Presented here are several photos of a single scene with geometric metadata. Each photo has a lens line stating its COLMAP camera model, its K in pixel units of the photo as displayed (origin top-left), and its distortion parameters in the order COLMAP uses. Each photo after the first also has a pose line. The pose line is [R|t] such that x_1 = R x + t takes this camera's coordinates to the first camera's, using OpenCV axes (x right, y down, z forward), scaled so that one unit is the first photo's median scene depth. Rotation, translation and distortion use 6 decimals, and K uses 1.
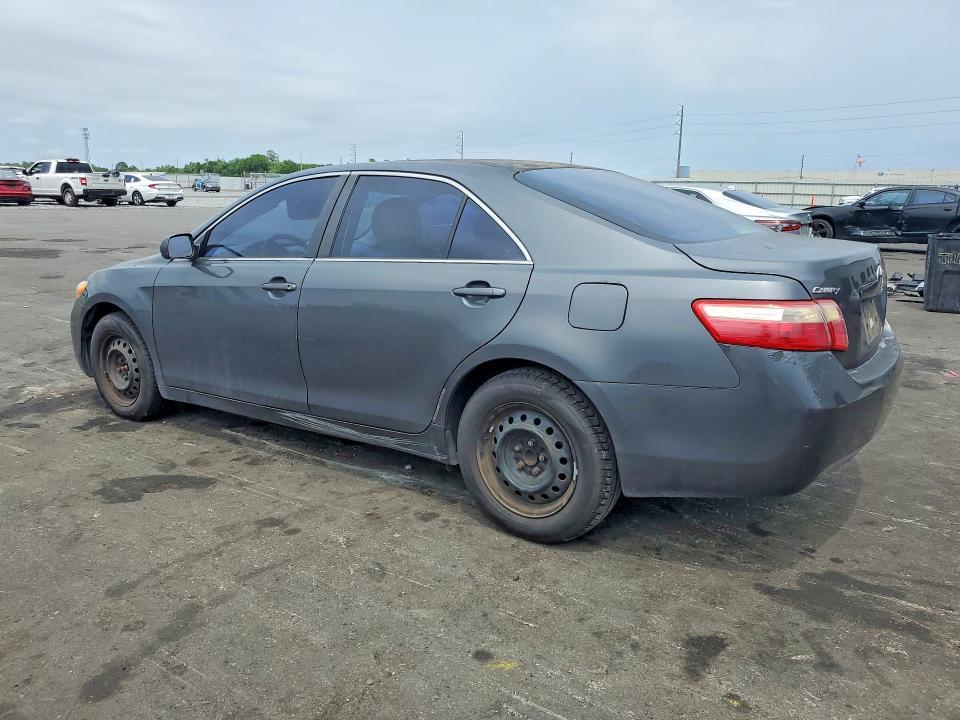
lens RADIAL K [[753.0, 0, 476.8], [0, 753.0, 347.8], [0, 0, 1]] dist [0.012666, 0.006356]
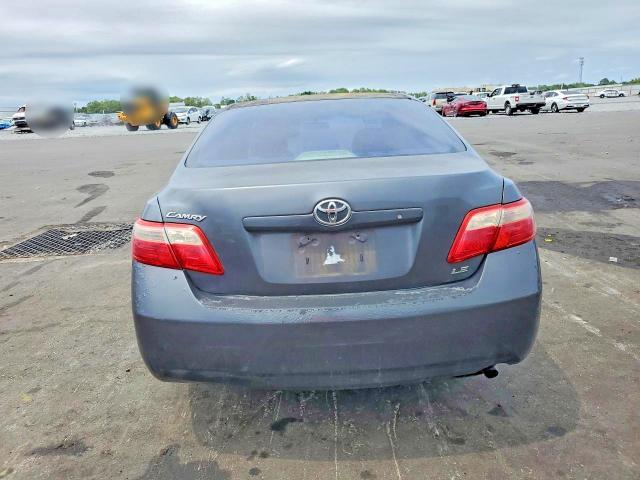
lens RADIAL K [[502.0, 0, 317.9], [0, 502.0, 231.8], [0, 0, 1]] dist [0.012666, 0.006356]
pose [[0.581817, 0.149121, -0.799532, 0.107072], [-0.108817, 0.988482, 0.105177, -0.014232], [0.806007, 0.025809, 0.591342, 0.065571]]
